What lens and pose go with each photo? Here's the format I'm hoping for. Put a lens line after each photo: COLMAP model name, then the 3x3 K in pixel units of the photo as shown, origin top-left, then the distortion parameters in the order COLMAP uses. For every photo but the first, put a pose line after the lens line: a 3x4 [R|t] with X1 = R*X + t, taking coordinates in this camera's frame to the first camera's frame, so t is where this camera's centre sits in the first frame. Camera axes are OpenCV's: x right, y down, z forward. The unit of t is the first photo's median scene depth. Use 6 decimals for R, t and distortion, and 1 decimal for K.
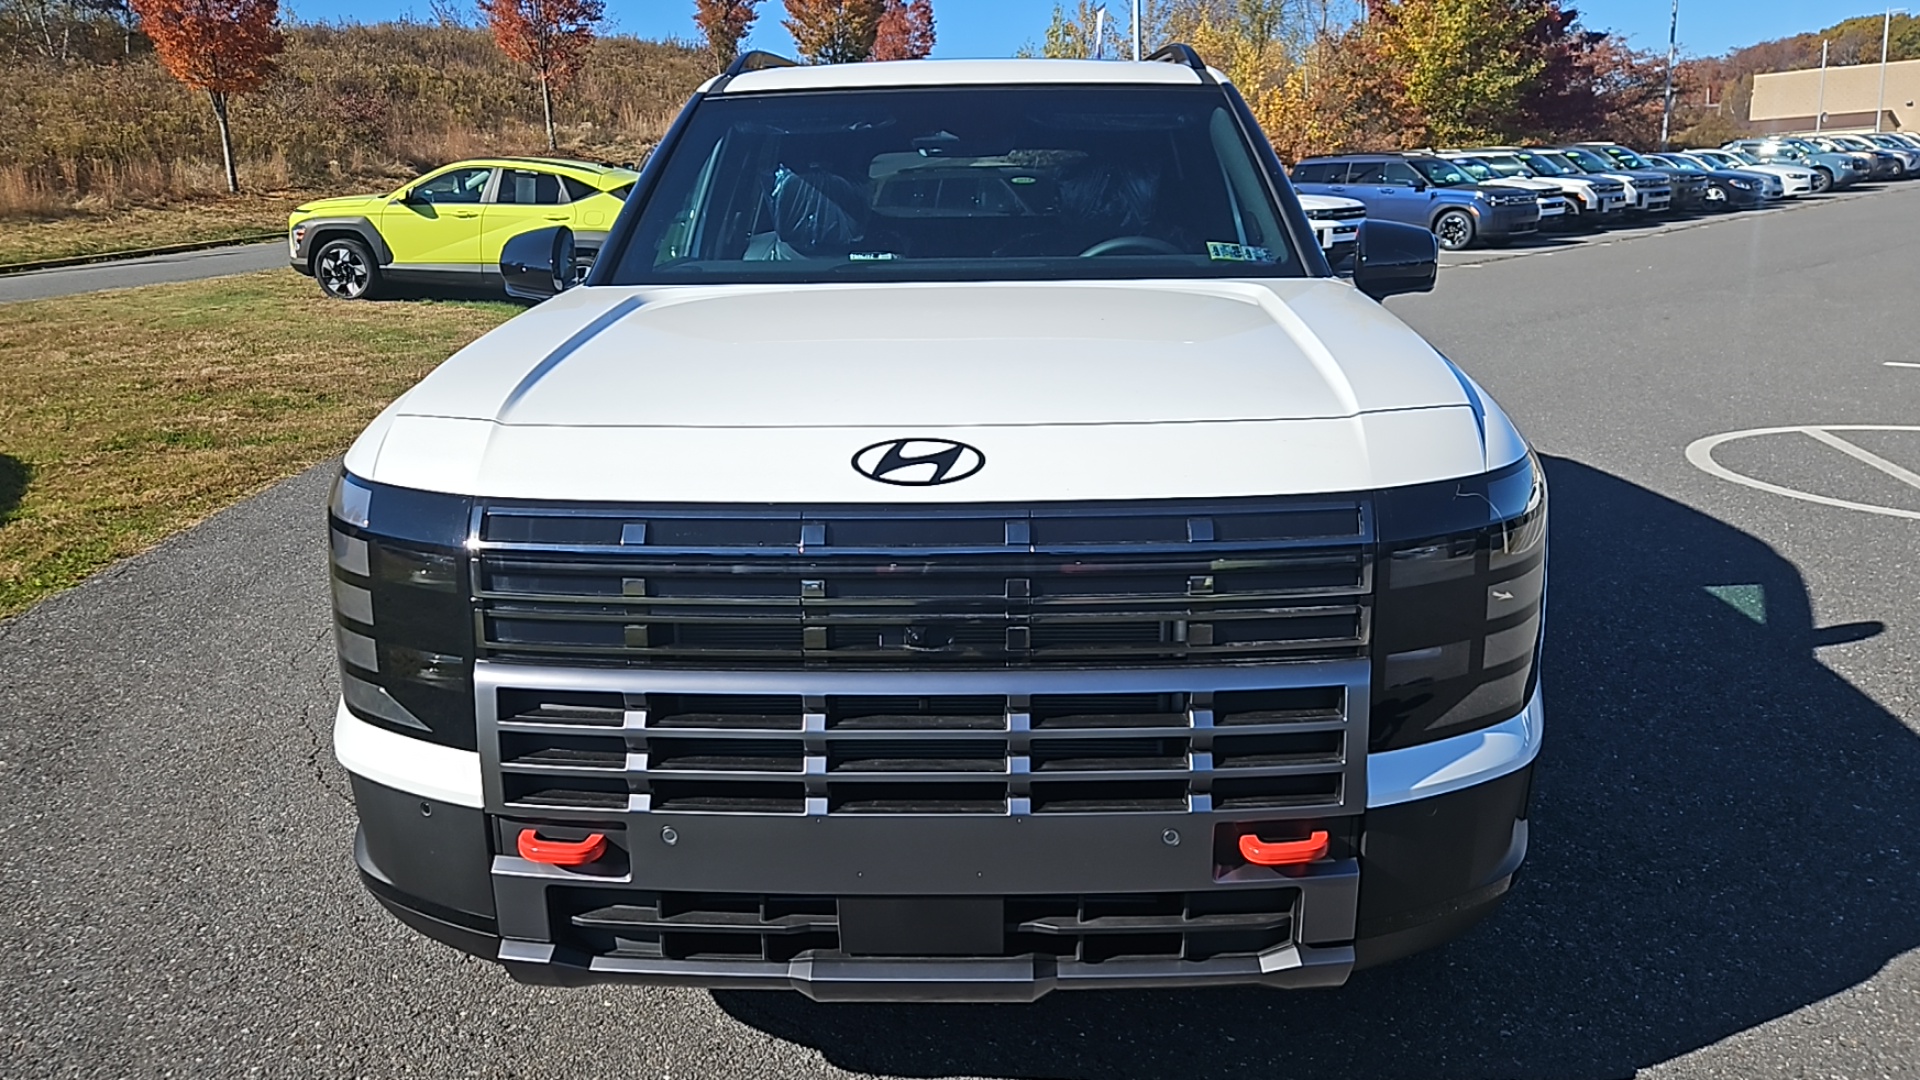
lens RADIAL K [[1372.4, 0, 969.7], [0, 1372.4, 549.4], [0, 0, 1]] dist [0.073828, -0.067656]
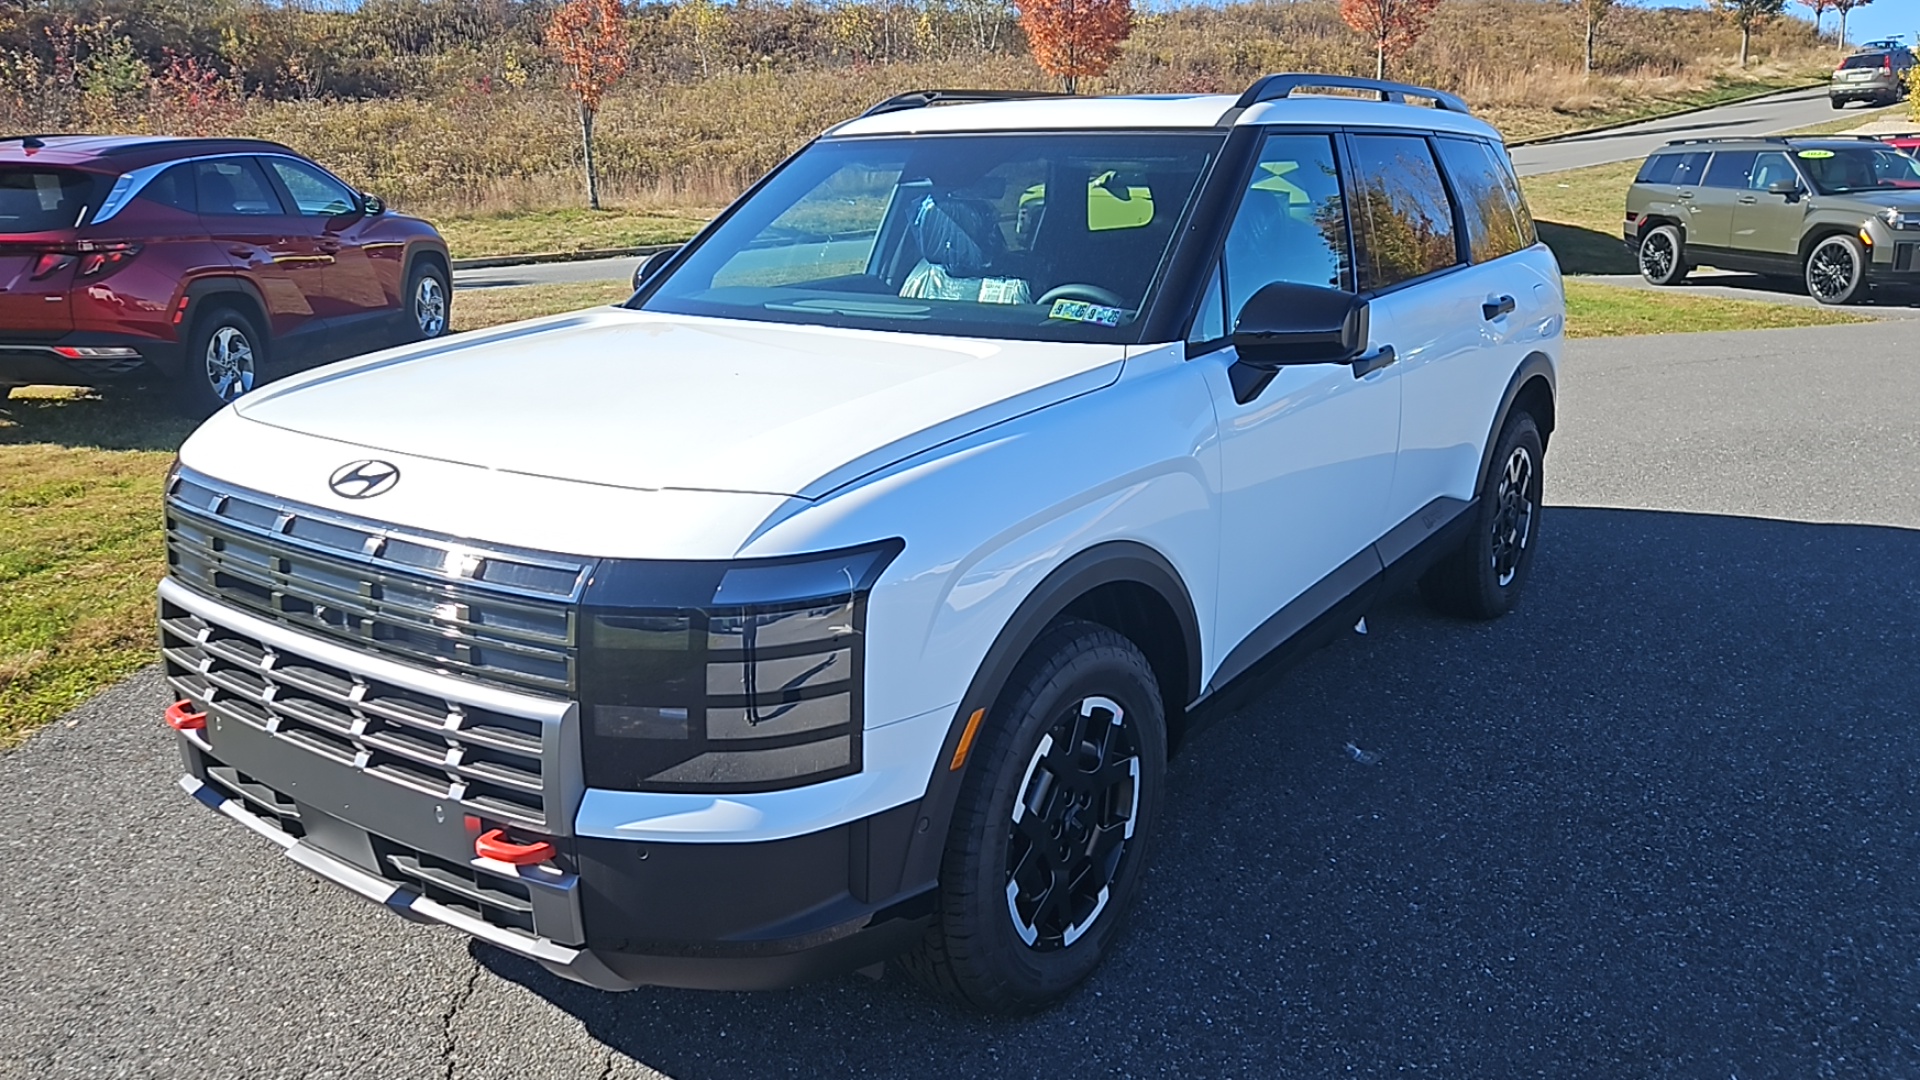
lens RADIAL K [[1372.4, 0, 969.7], [0, 1372.4, 549.4], [0, 0, 1]] dist [0.073828, -0.067656]
pose [[0.835145, 0.152784, -0.528384, 0.480540], [-0.140462, 0.988036, 0.063684, -0.068656], [0.531792, 0.021032, 0.846614, 0.089316]]
